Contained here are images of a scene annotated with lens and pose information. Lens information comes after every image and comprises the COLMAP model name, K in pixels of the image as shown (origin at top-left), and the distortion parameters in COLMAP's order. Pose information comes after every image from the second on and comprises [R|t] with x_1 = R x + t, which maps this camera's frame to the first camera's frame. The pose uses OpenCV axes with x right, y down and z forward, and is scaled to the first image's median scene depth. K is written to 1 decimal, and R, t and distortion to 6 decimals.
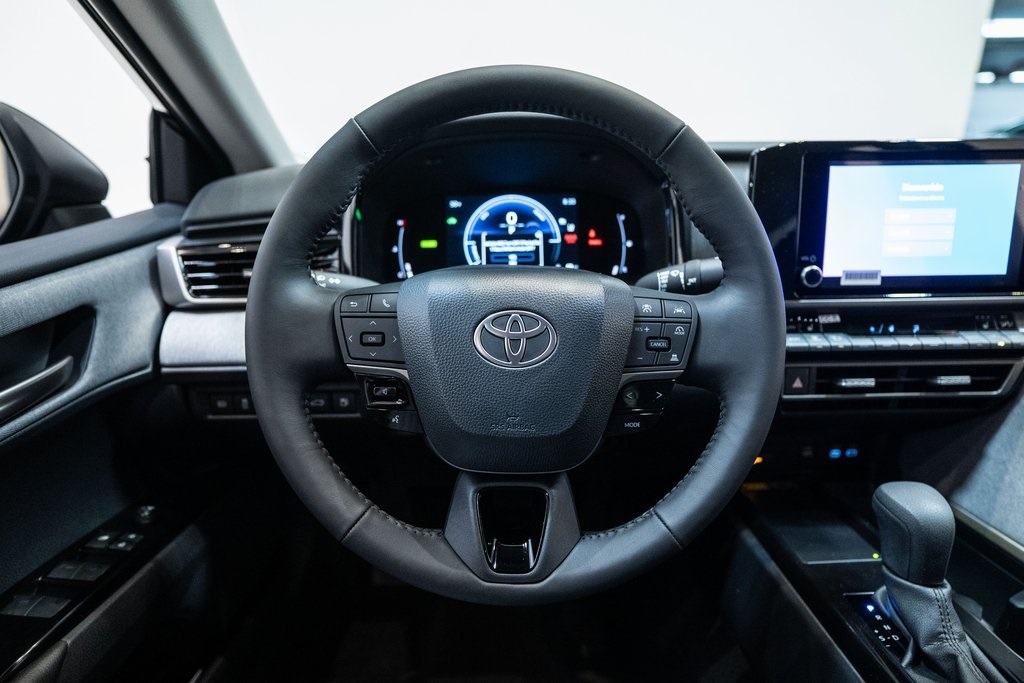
lens RADIAL K [[576.4, 0, 512.0], [0, 576.4, 341.5], [0, 0, 1]] dist [-0.088336, 0.051003]
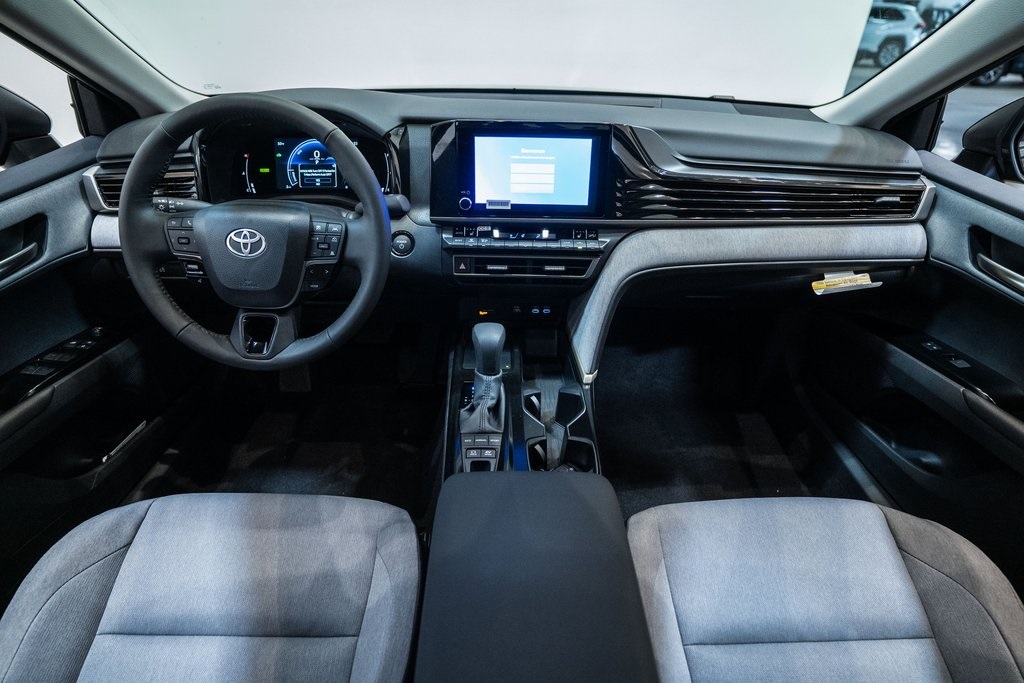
lens RADIAL K [[534.5, 0, 505.4], [0, 534.5, 337.1], [0, 0, 1]] dist [-0.069119, 0.040709]
pose [[0.999497, 0.029021, 0.012798, 0.650586], [-0.031199, 0.972246, 0.231871, -0.101947], [-0.005714, -0.232154, 0.972662, -0.651424]]
